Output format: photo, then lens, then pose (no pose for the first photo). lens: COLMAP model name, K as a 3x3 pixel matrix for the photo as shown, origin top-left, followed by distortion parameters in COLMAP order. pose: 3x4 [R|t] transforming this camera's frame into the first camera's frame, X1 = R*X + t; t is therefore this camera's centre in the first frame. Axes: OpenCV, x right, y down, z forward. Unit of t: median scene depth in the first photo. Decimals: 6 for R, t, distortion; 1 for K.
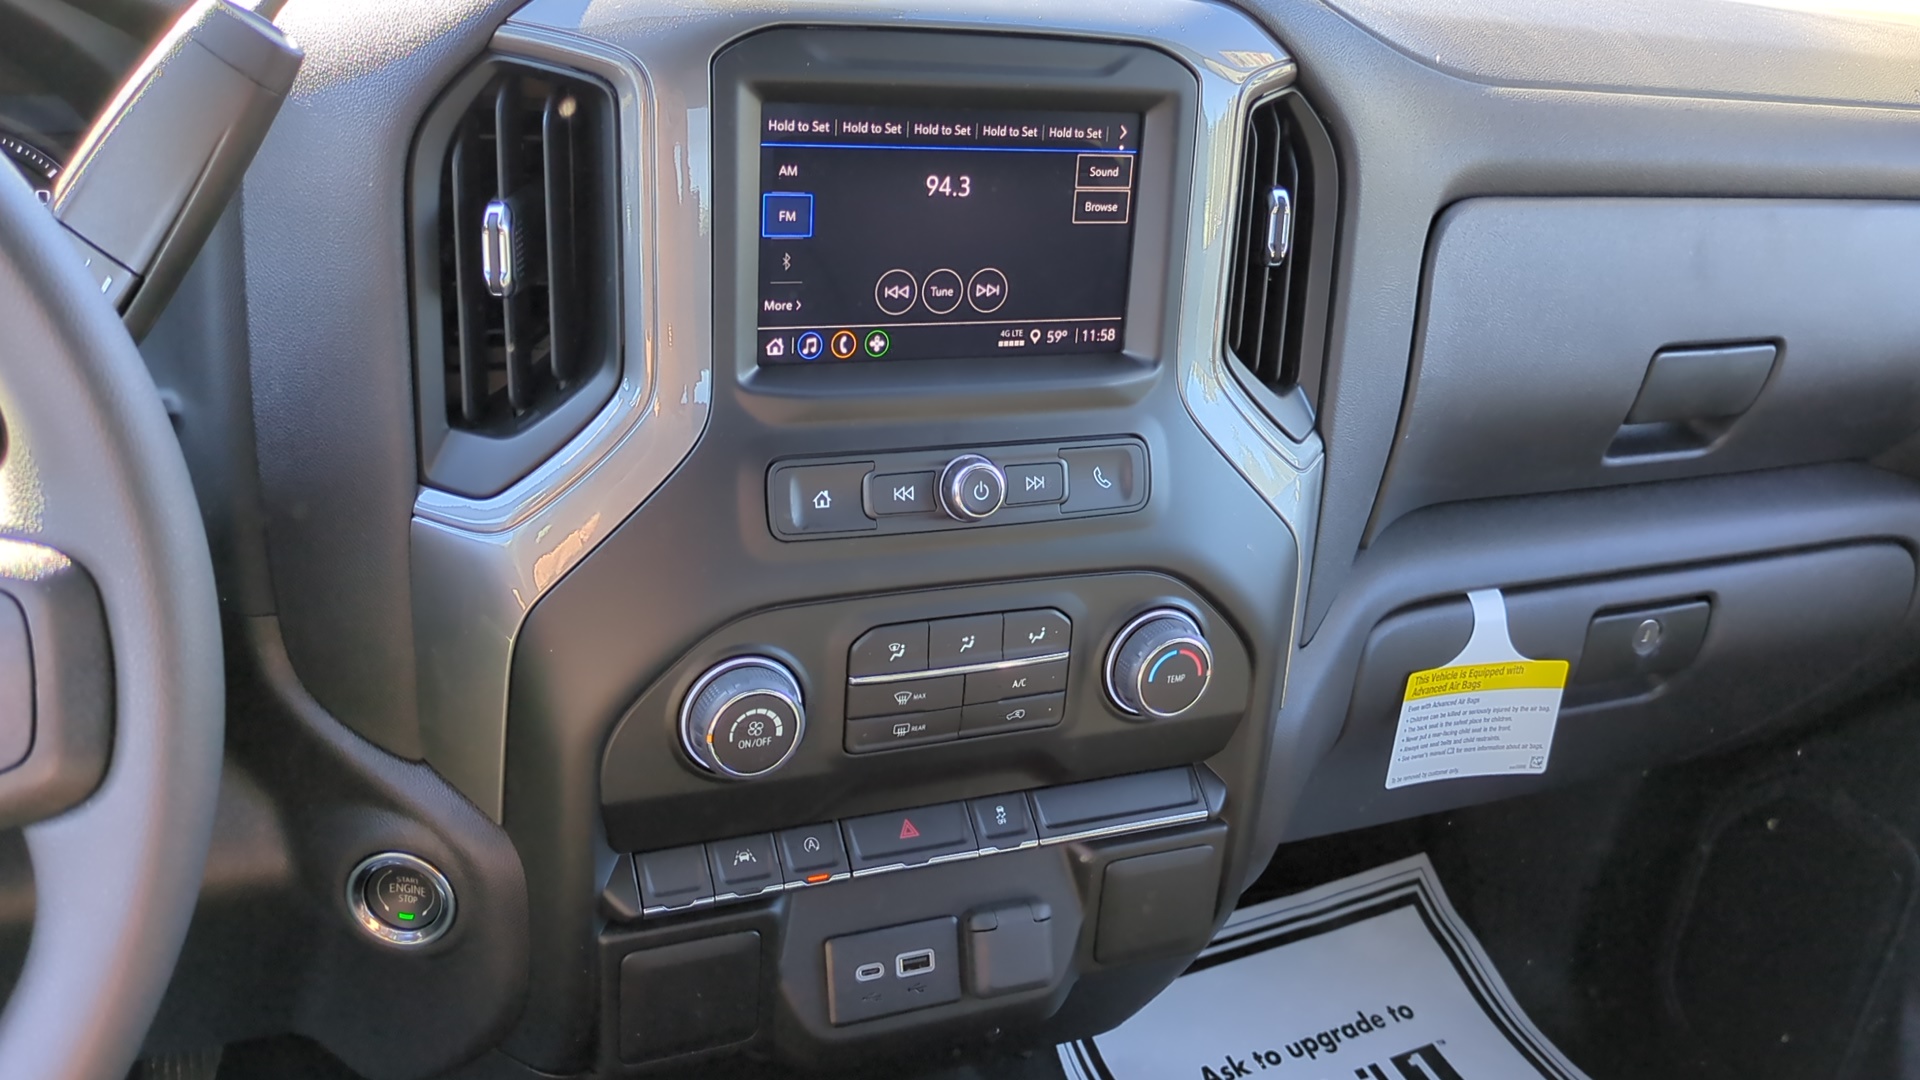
lens RADIAL K [[1644.8, 0, 960.0], [0, 1644.8, 540.0], [0, 0, 1]] dist [0.056062, -0.082126]
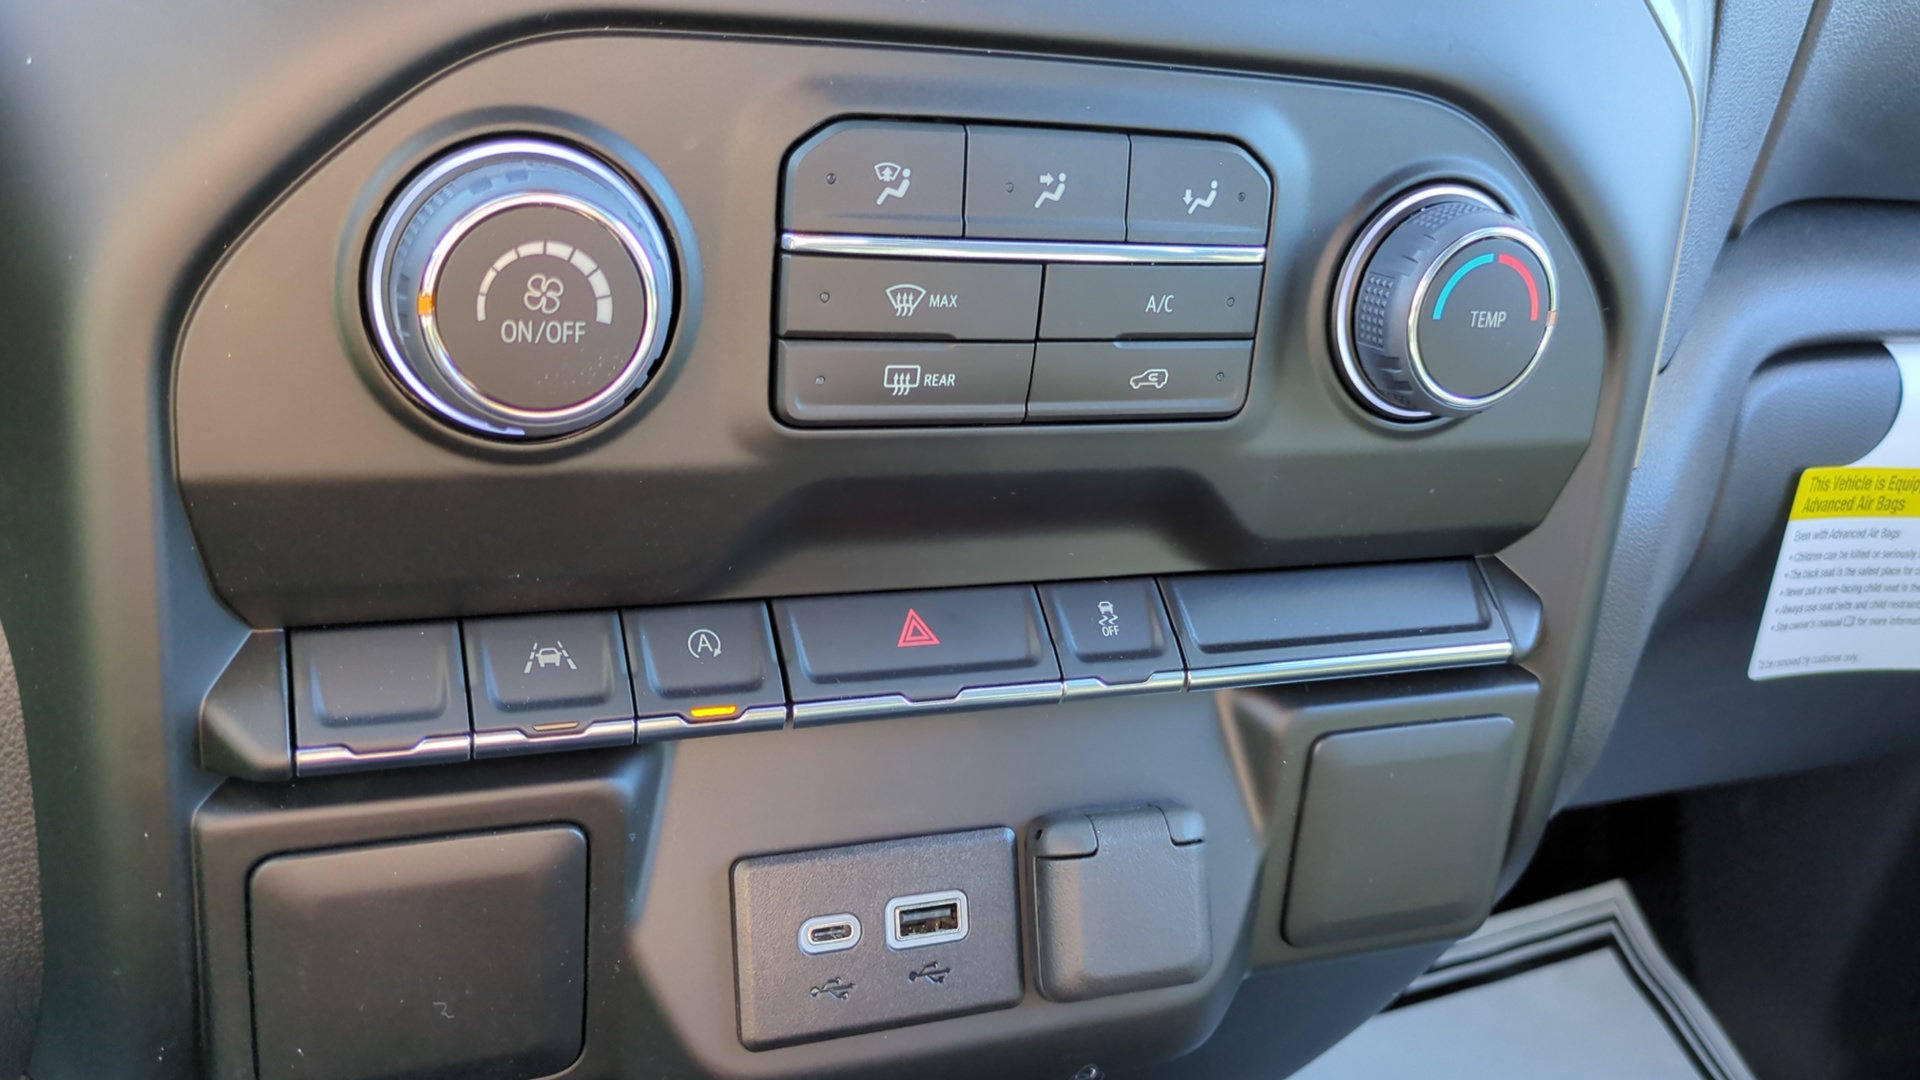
lens RADIAL K [[1644.8, 0, 960.0], [0, 1644.8, 540.0], [0, 0, 1]] dist [0.056062, -0.082126]
pose [[0.999736, 0.012687, -0.019170, -0.010213], [-0.013686, 0.998507, -0.052883, 0.178307], [0.018471, 0.053131, 0.998417, 0.538108]]
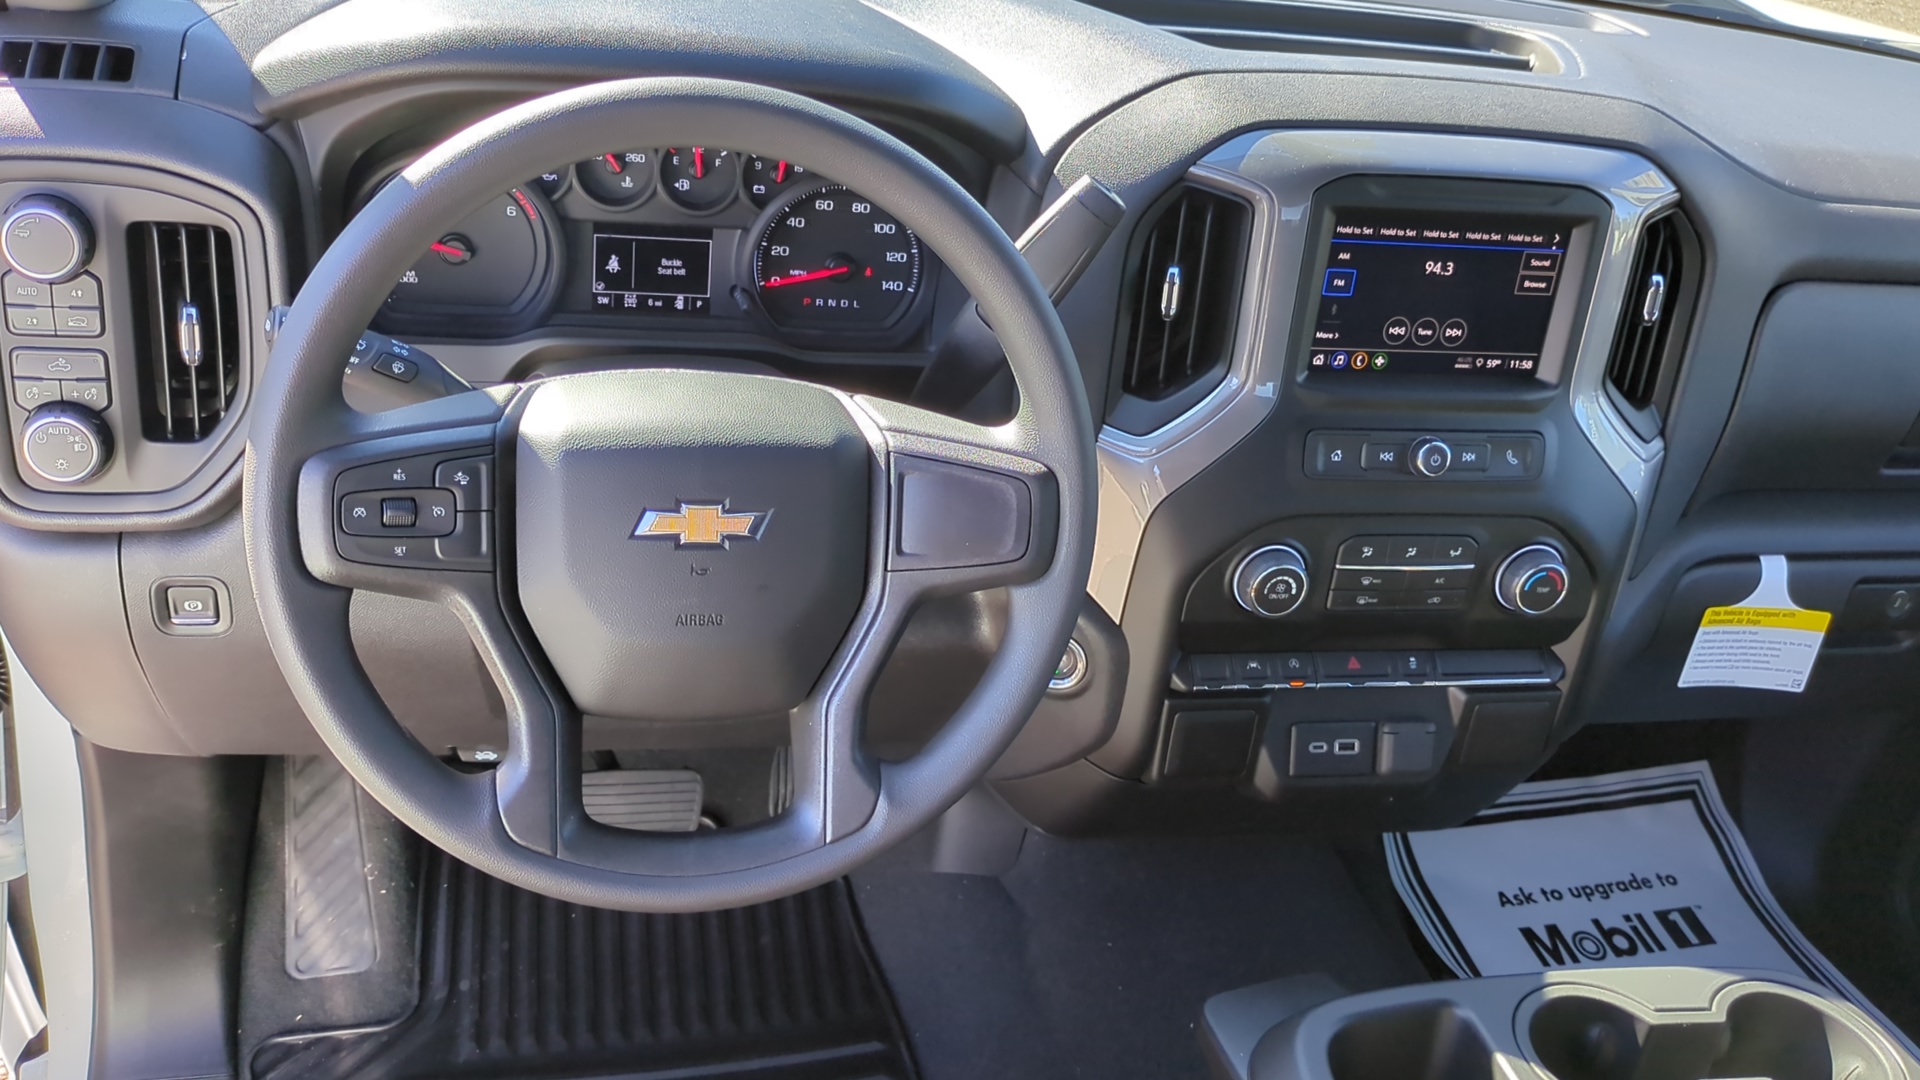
lens RADIAL K [[1644.8, 0, 960.0], [0, 1644.8, 540.0], [0, 0, 1]] dist [0.056062, -0.082126]
pose [[0.978199, 0.116925, -0.171627, -0.146395], [-0.103676, 0.991036, 0.084261, -0.037489], [0.179941, -0.064630, 0.981552, -0.636041]]
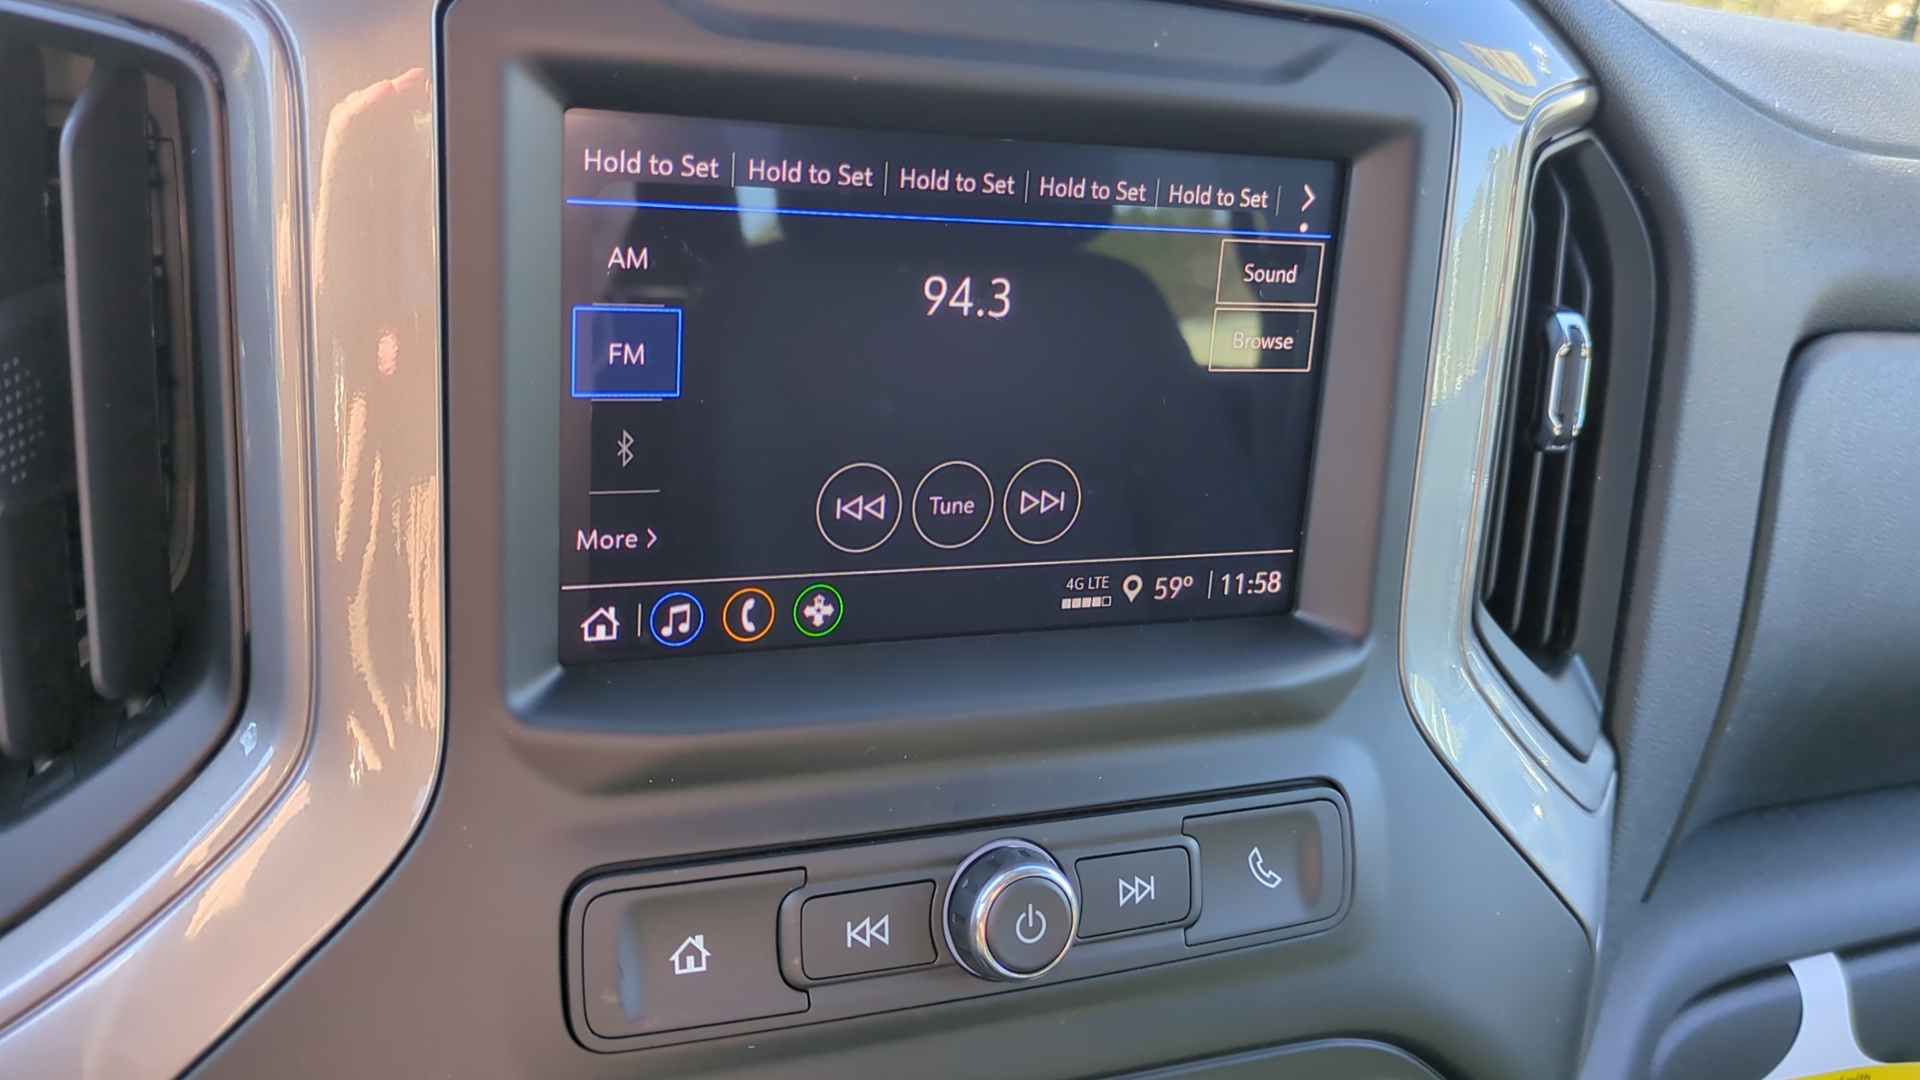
lens RADIAL K [[1644.8, 0, 960.0], [0, 1644.8, 540.0], [0, 0, 1]] dist [0.056062, -0.082126]
pose [[0.999947, 0.010289, 0.001058, -0.008578], [-0.010179, 0.997087, -0.075594, -0.098432], [-0.001833, 0.075579, 0.997138, 0.483282]]
